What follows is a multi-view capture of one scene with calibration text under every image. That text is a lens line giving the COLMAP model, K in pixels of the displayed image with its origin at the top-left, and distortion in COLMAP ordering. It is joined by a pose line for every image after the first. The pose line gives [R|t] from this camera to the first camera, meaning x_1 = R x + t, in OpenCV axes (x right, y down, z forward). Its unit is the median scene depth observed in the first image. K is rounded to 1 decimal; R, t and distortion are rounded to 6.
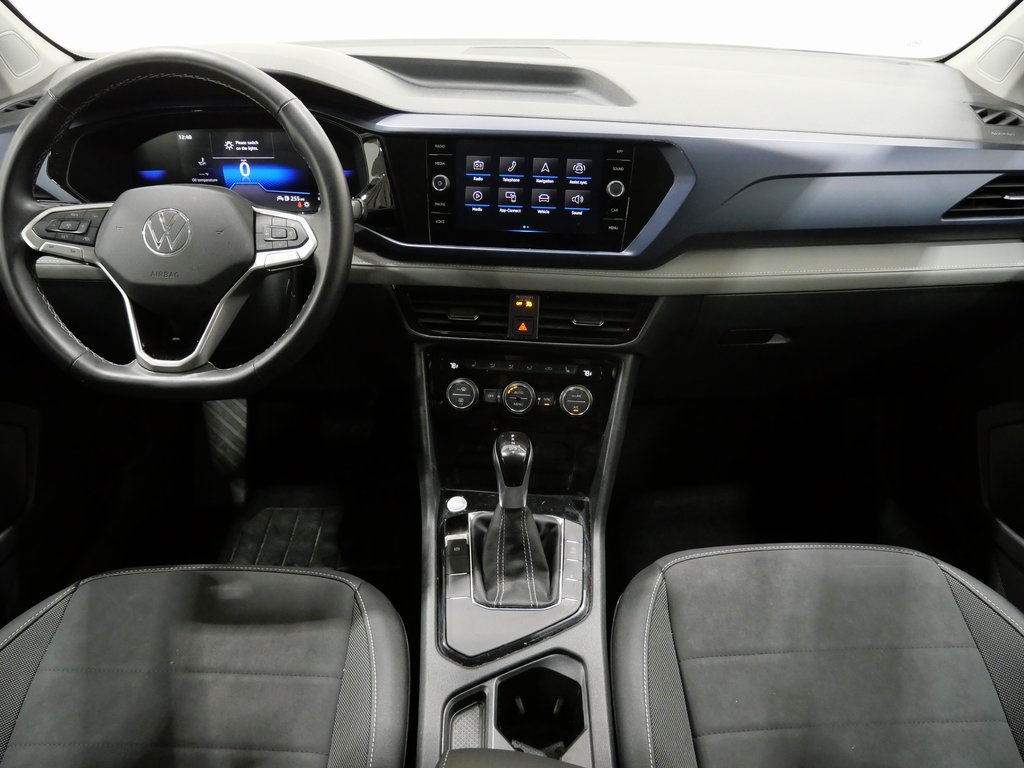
lens RADIAL K [[730.8, 0, 513.6], [0, 730.8, 385.3], [0, 0, 1]] dist [-0.015819, 0.002829]
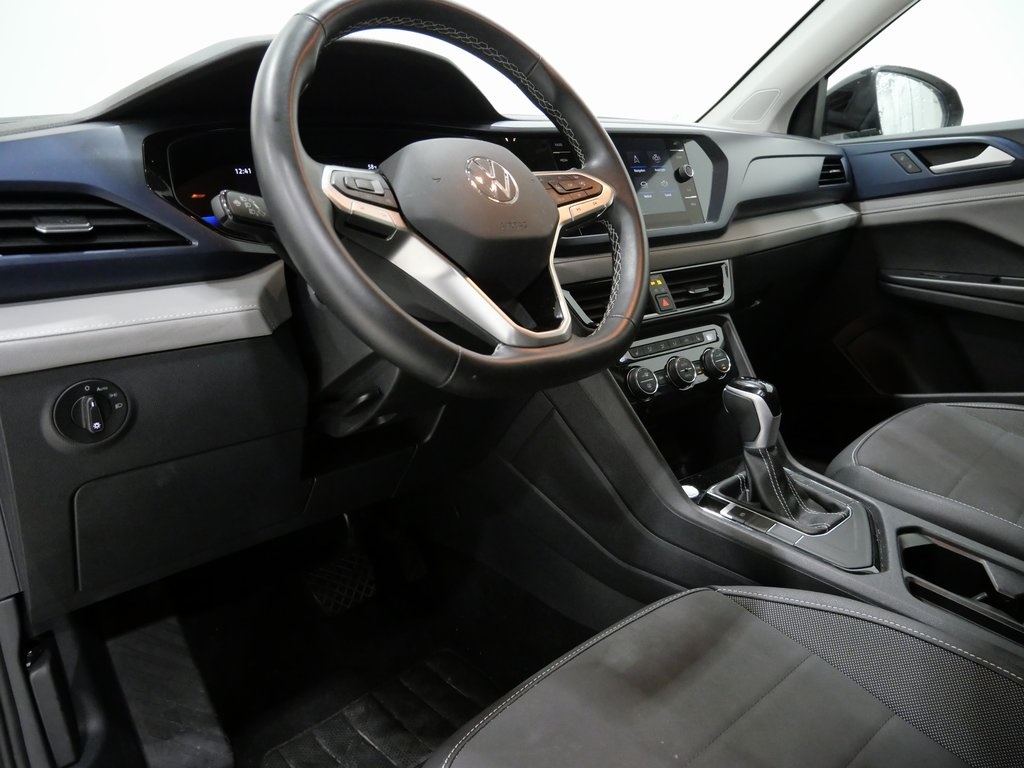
lens RADIAL K [[730.8, 0, 515.0], [0, 730.8, 388.6], [0, 0, 1]] dist [-0.015819, 0.002829]
pose [[0.728485, -0.217020, 0.649778, -0.862608], [0.408895, 0.898756, -0.158248, 0.109005], [-0.549649, 0.380972, 0.743469, 0.406305]]
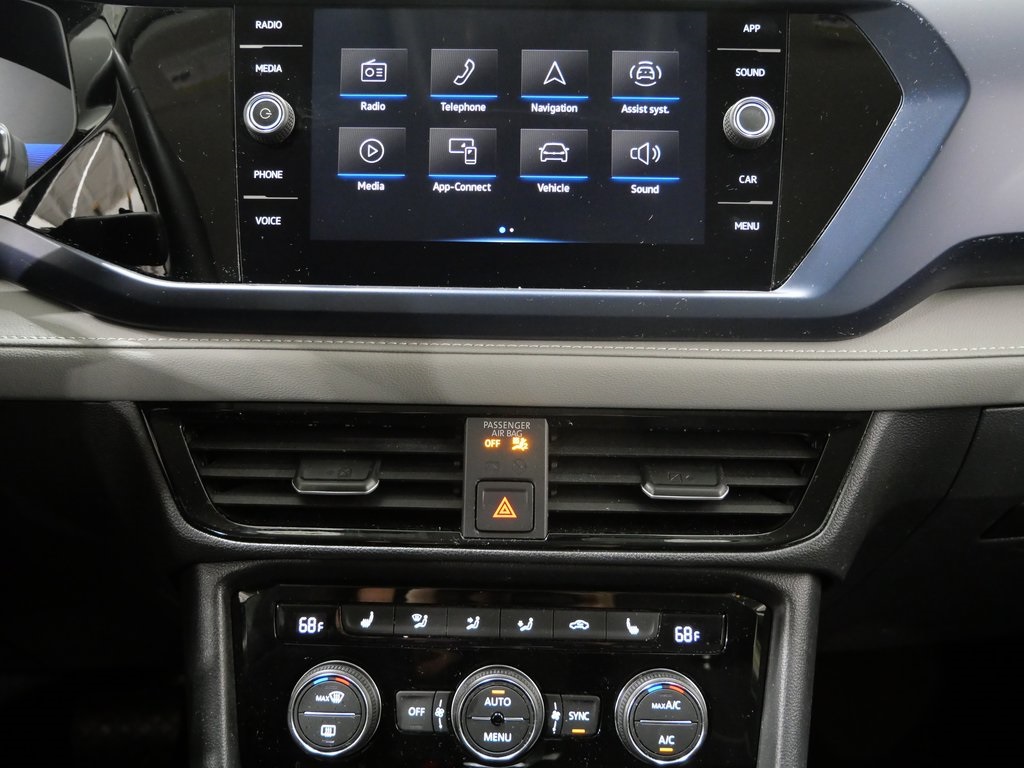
lens RADIAL K [[896.2, 0, 509.6], [0, 896.2, 379.0], [0, 0, 1]] dist [-0.019958, -0.004384]
pose [[0.998409, -0.021887, 0.051969, -0.006077], [0.033173, 0.973230, -0.227428, -0.044011], [-0.045600, 0.228790, 0.972407, 0.585968]]
